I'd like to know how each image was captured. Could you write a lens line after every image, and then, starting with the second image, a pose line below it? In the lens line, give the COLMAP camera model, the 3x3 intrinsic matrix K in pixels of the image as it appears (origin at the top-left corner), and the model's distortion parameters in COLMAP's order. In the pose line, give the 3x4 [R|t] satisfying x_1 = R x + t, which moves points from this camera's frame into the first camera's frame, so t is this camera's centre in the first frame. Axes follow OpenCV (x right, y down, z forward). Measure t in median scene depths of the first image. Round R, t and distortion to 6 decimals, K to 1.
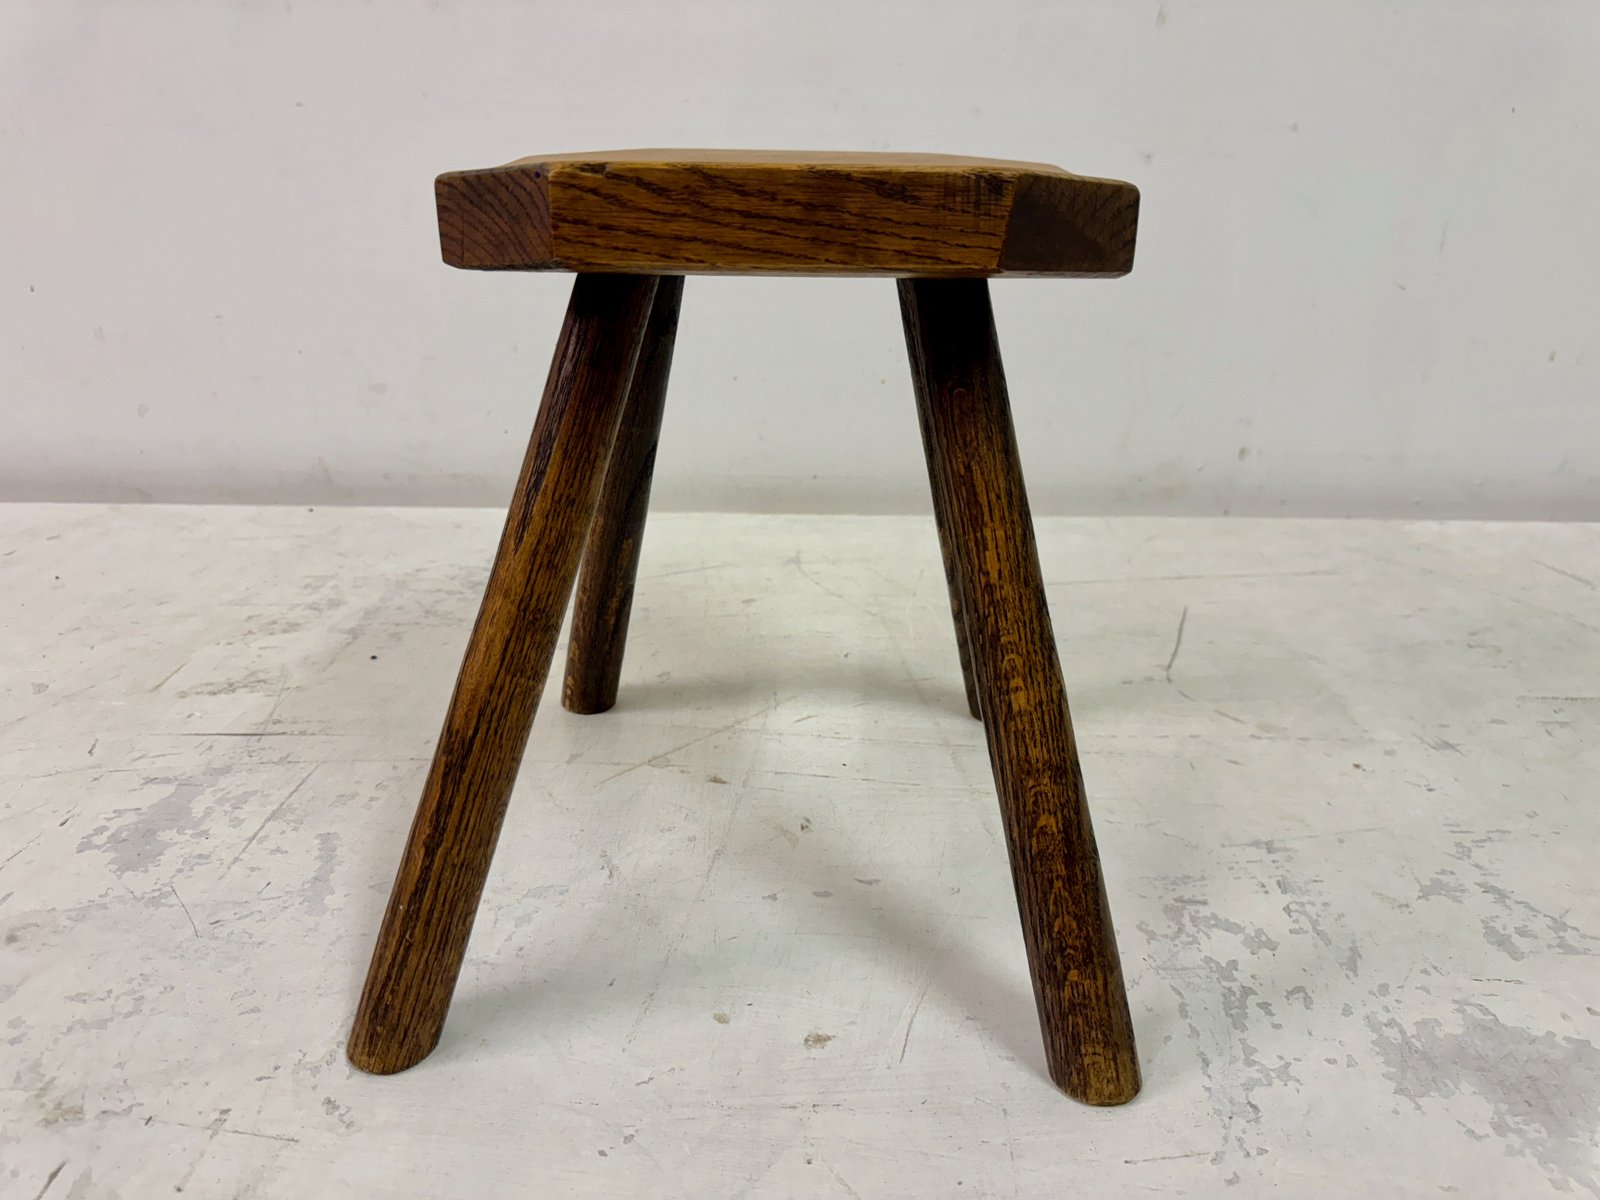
lens RADIAL K [[1155.7, 0, 800.0], [0, 1155.7, 600.0], [0, 0, 1]] dist [0.002124, -0.007763]
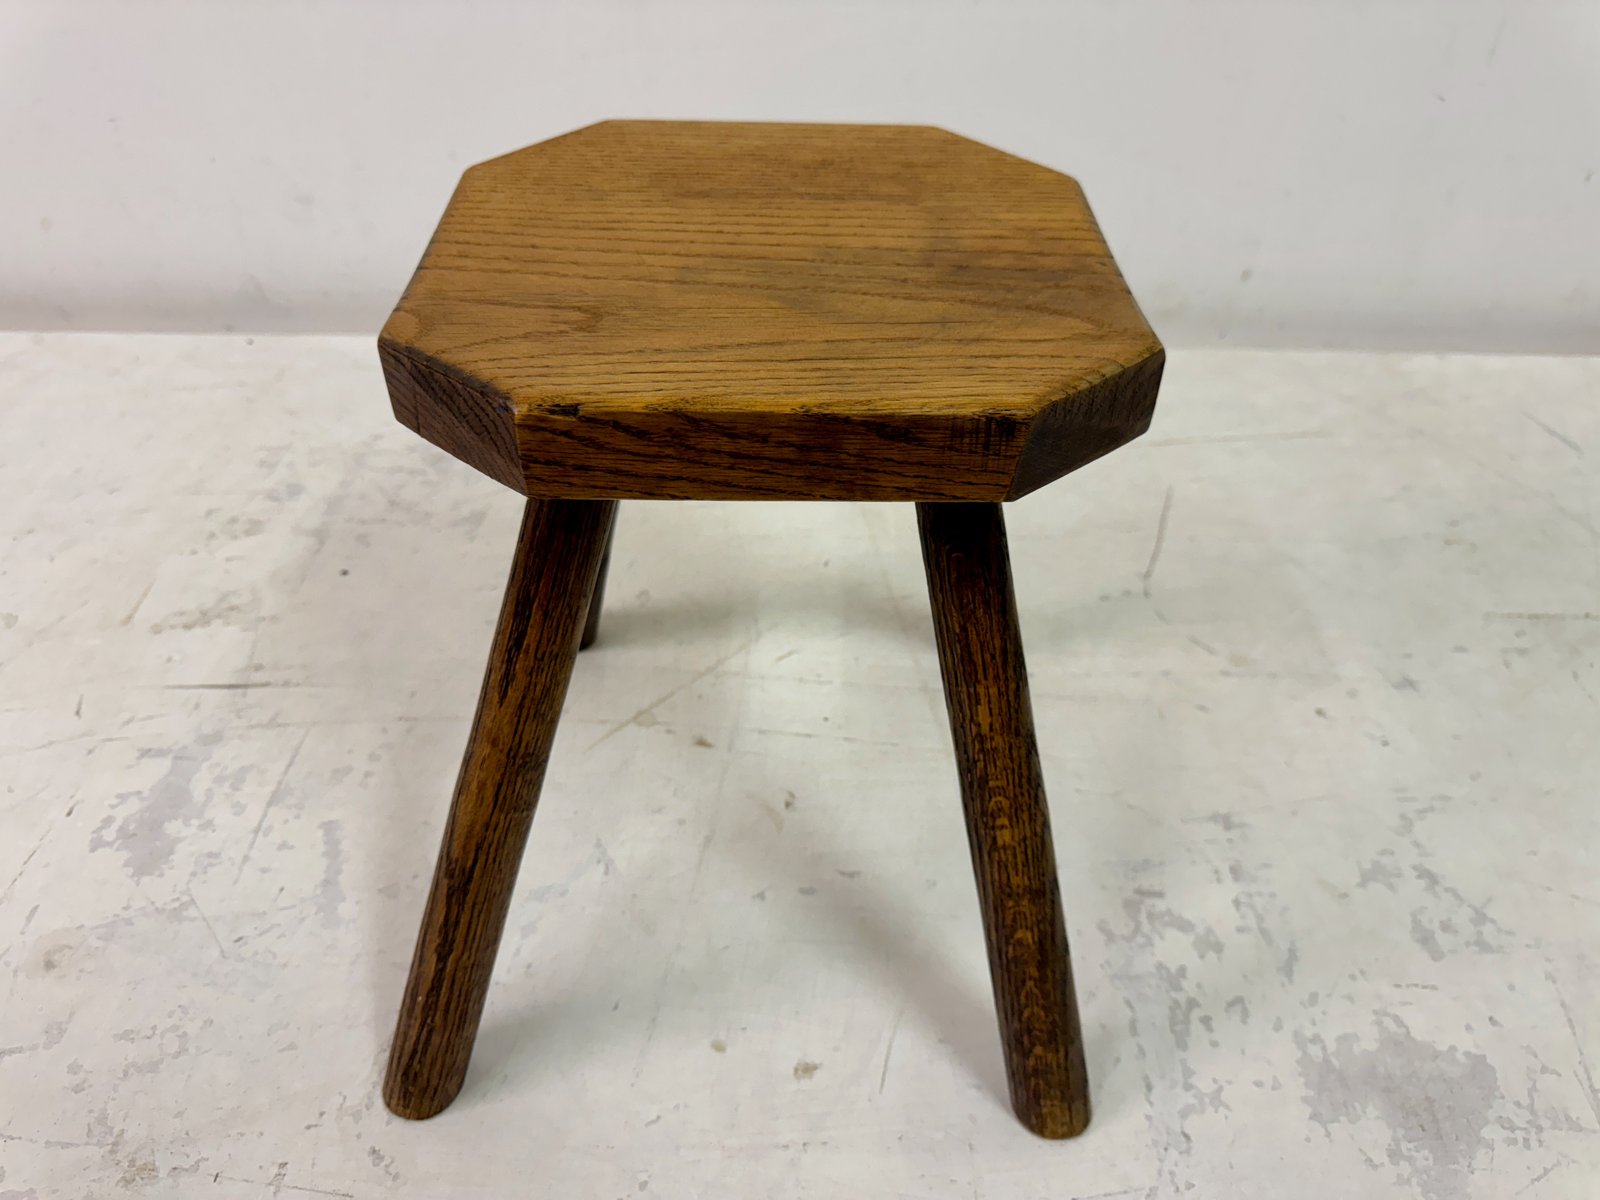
lens RADIAL K [[1166.4, 0, 800.0], [0, 1166.4, 600.0], [0, 0, 1]] dist [-0.008760, -0.005262]
pose [[0.999593, -0.009630, 0.026849, -0.014380], [0.000771, 0.950069, 0.312040, -0.349244], [-0.028514, -0.311893, 0.949689, 0.065089]]
